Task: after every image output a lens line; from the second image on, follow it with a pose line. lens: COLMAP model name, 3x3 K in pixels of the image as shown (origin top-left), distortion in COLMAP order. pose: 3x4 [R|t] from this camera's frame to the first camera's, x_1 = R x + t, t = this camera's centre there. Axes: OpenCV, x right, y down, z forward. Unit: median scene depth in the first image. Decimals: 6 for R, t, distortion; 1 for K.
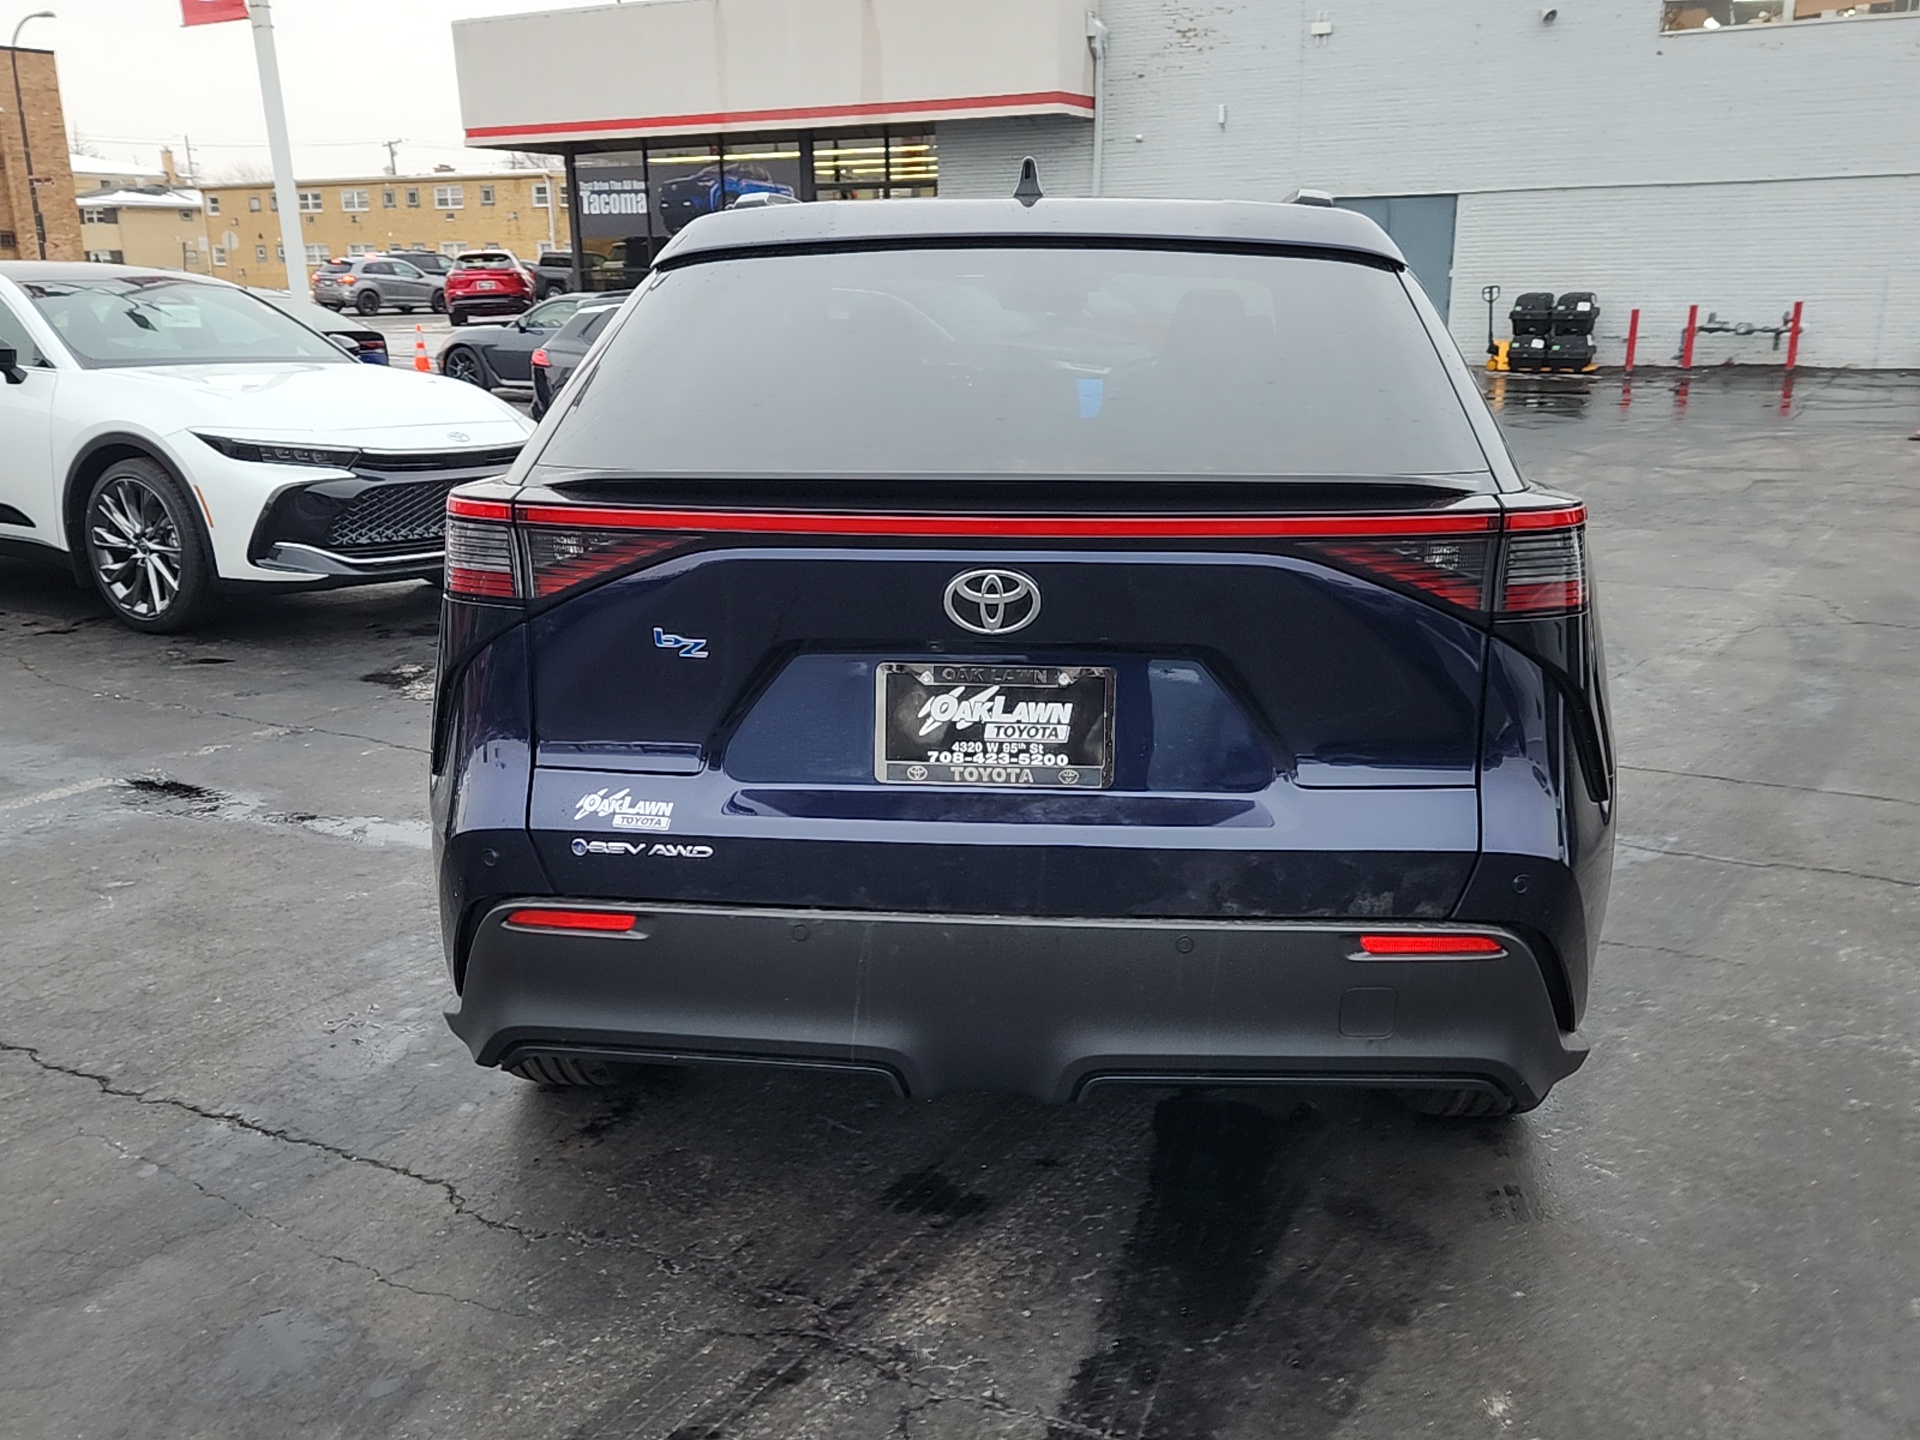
lens RADIAL K [[1693.5, 0, 984.0], [0, 1693.5, 738.4], [0, 0, 1]] dist [0.093742, -0.088969]
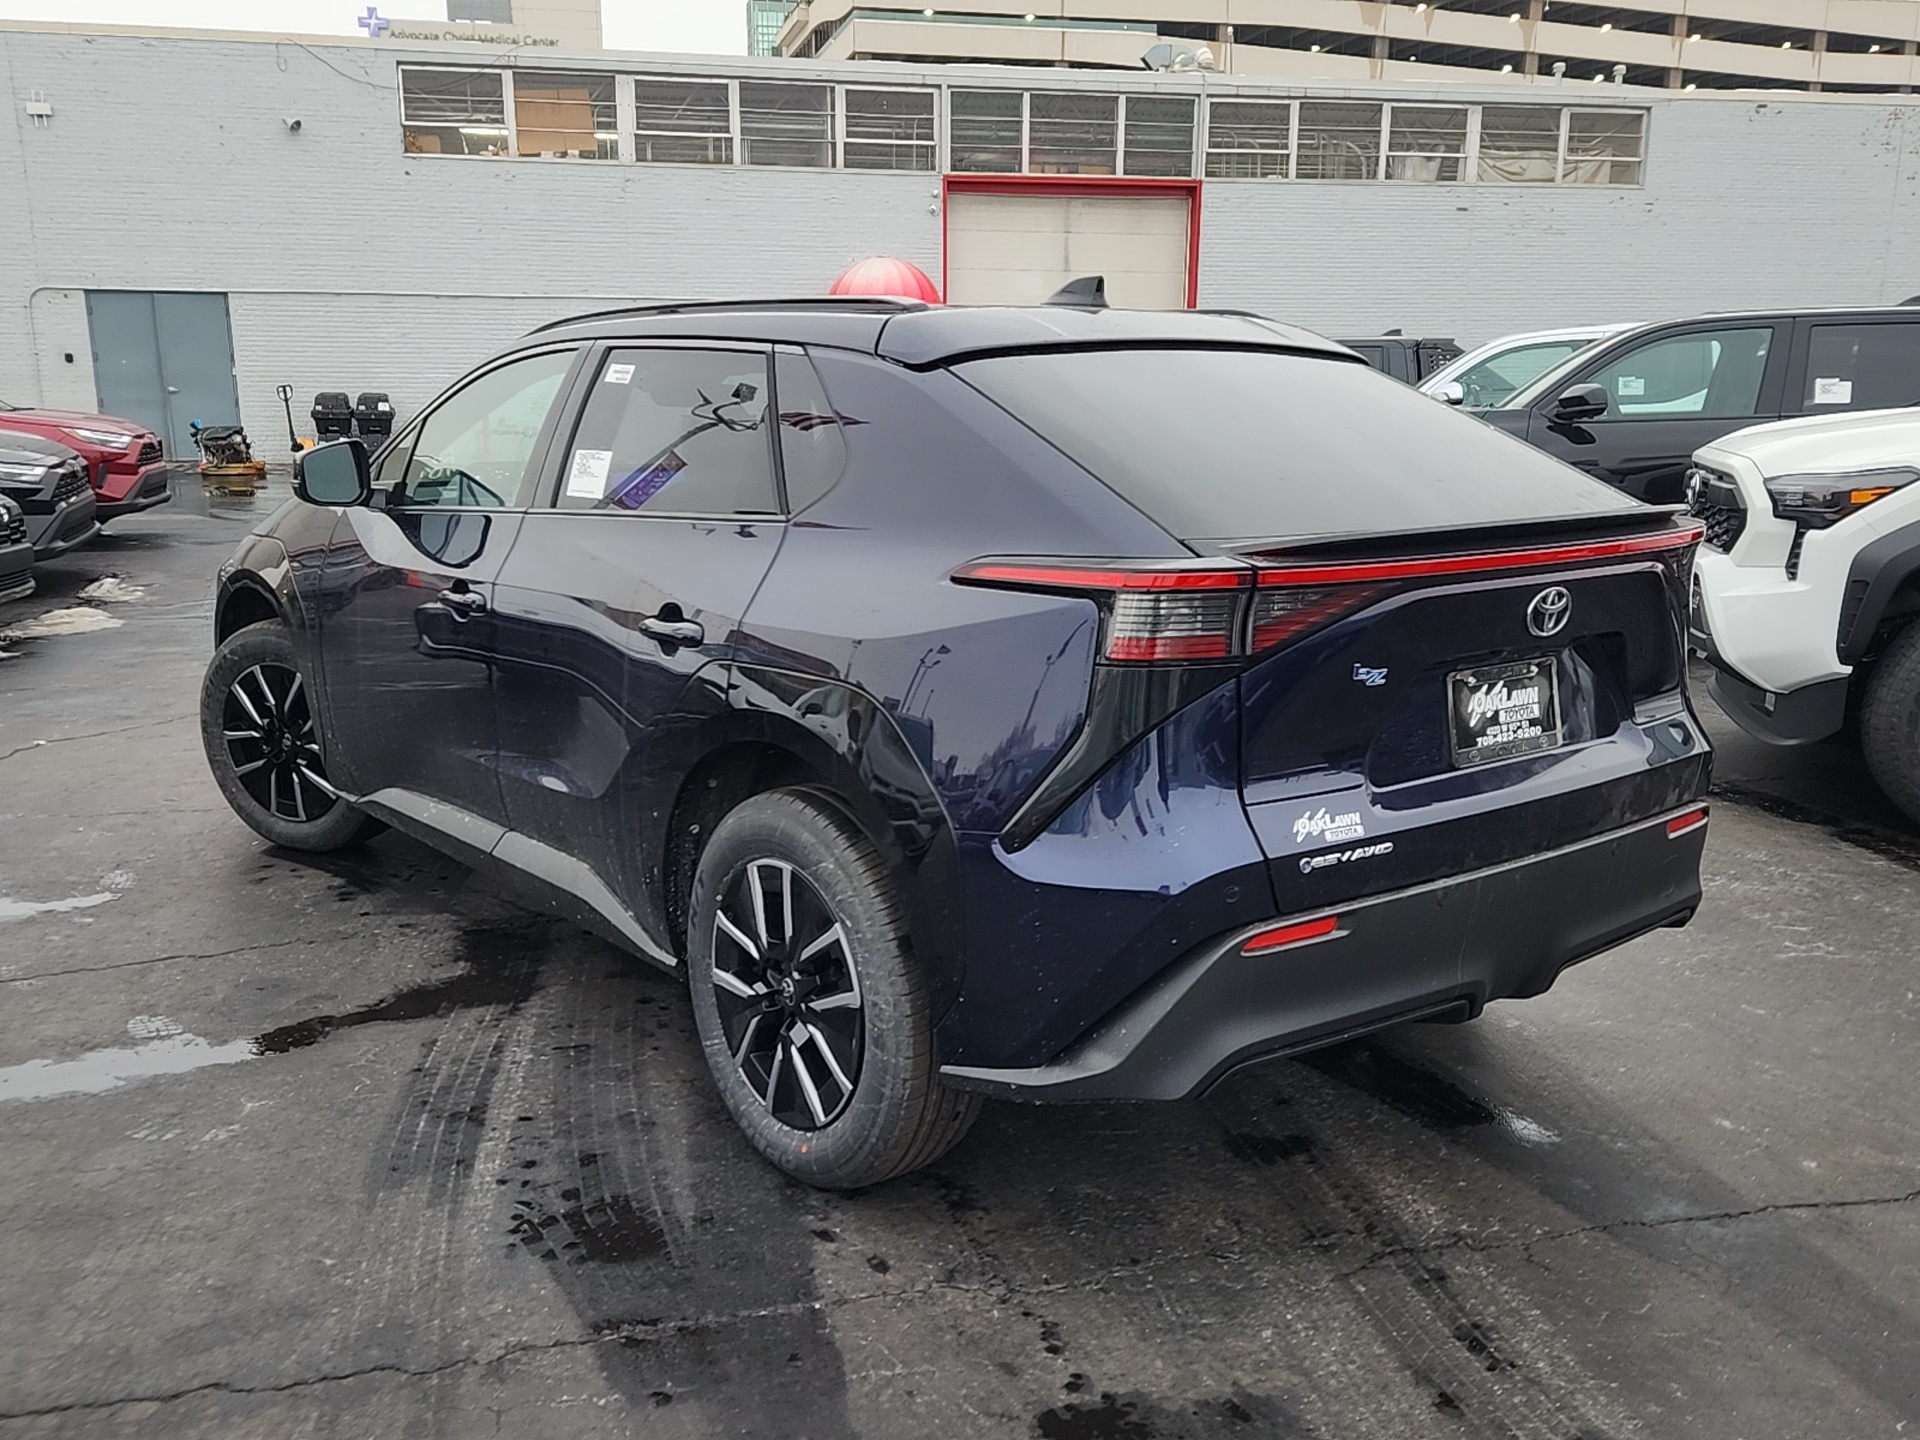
lens RADIAL K [[1693.5, 0, 961.0], [0, 1693.5, 716.7], [0, 0, 1]] dist [0.093742, -0.088969]
pose [[0.718610, -0.124553, 0.684168, -1.148940], [0.170979, 0.985275, -0.000216, -0.071760], [-0.674067, 0.117134, 0.729324, 0.314273]]
